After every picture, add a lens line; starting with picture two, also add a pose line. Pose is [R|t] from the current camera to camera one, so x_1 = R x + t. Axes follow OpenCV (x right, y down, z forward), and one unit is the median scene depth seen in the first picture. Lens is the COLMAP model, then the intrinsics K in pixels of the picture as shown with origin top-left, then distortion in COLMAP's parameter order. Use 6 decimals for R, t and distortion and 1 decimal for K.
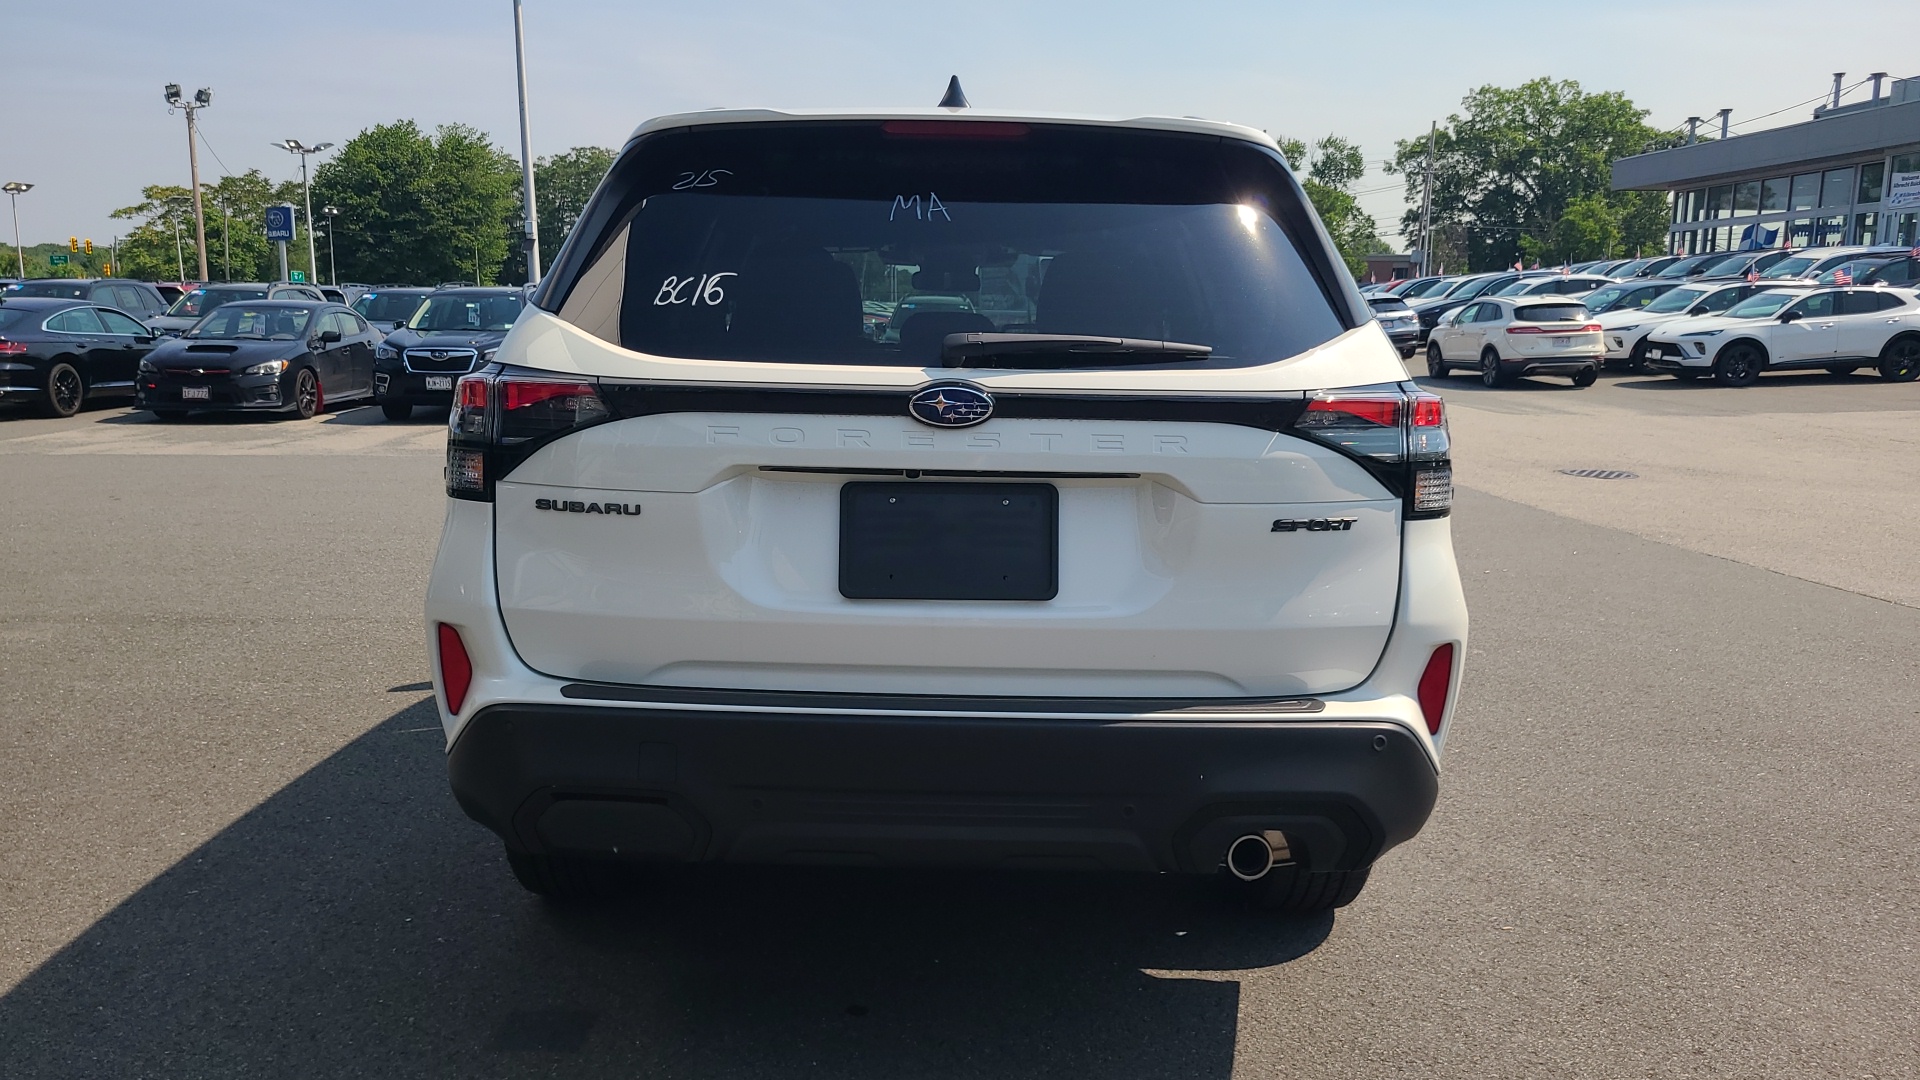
lens RADIAL K [[1431.8, 0, 941.3], [0, 1431.8, 550.1], [0, 0, 1]] dist [0.060551, -0.053231]
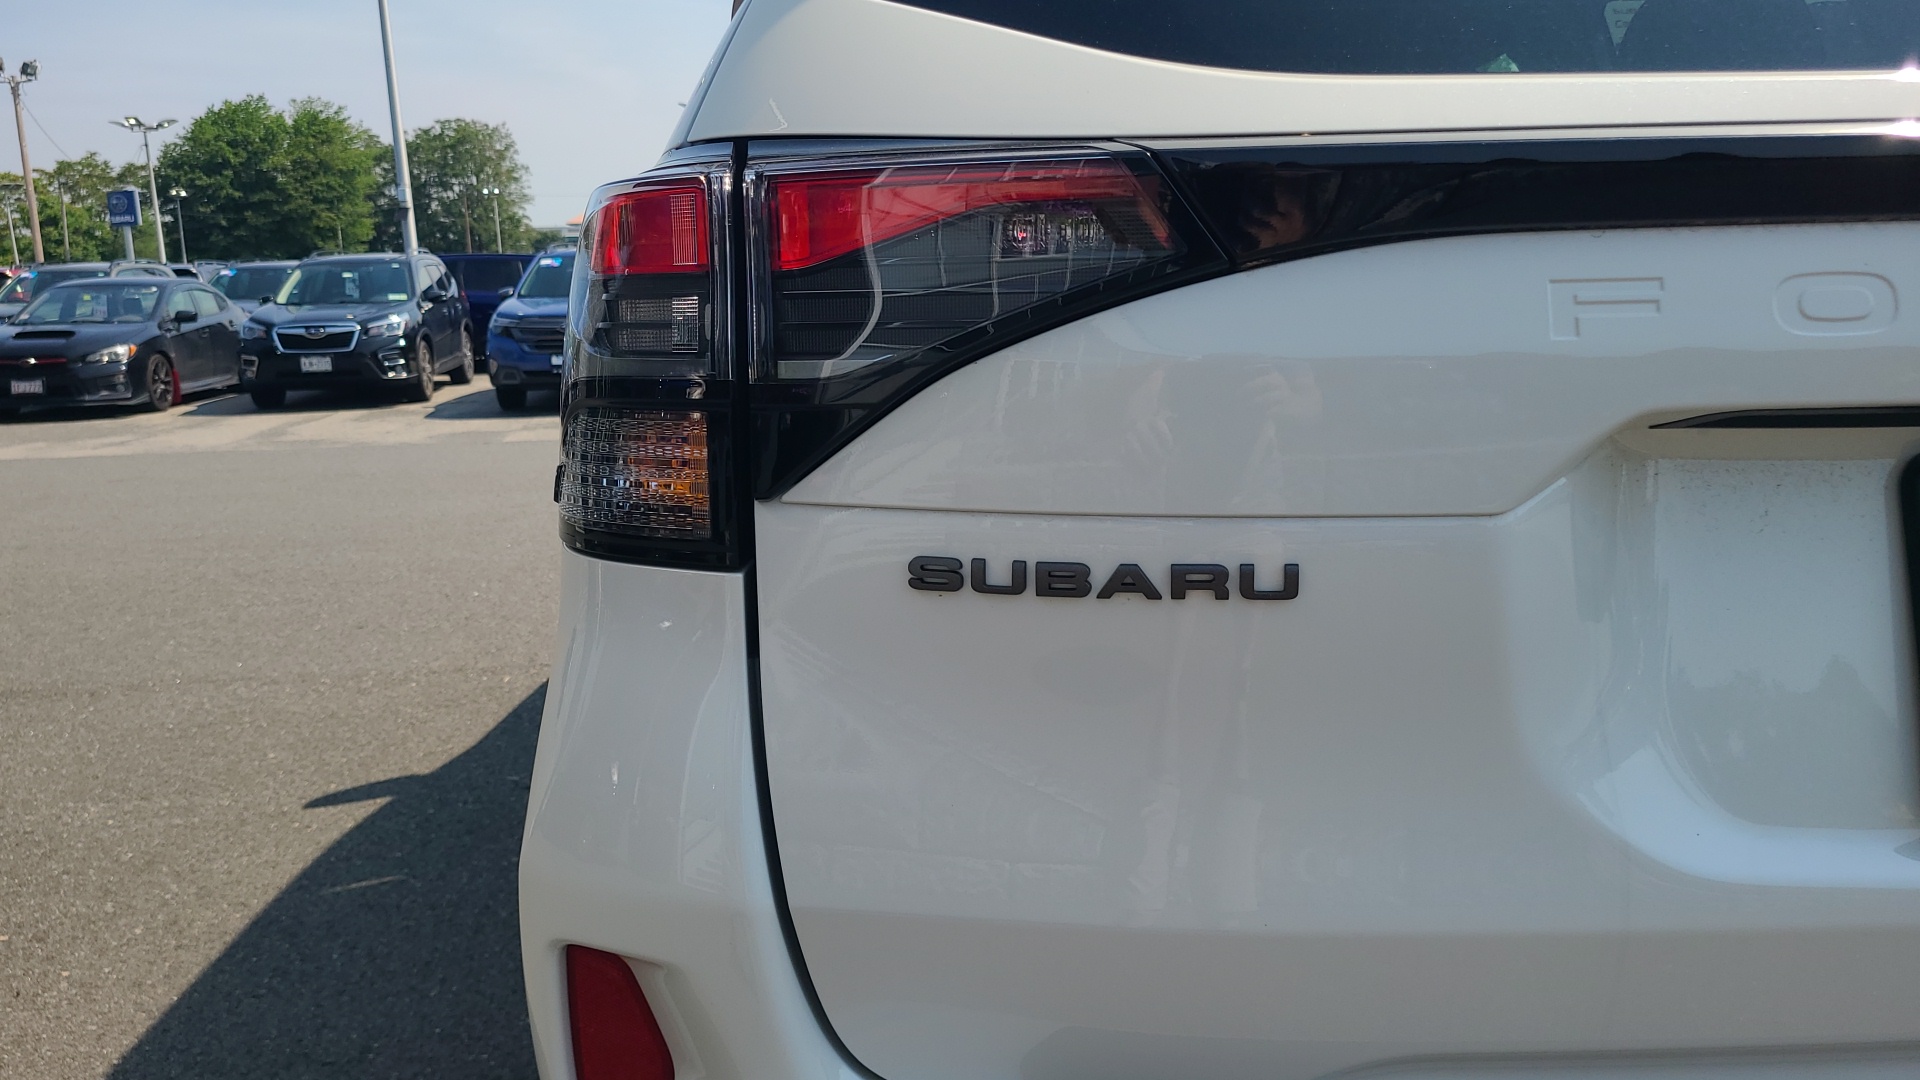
lens RADIAL K [[1431.8, 0, 939.5], [0, 1431.8, 527.0], [0, 0, 1]] dist [0.060551, -0.053231]
pose [[0.996057, -0.050052, 0.073243, -0.274829], [0.049518, 0.998732, 0.009095, -0.041054], [-0.073605, -0.005432, 0.997273, 0.645844]]
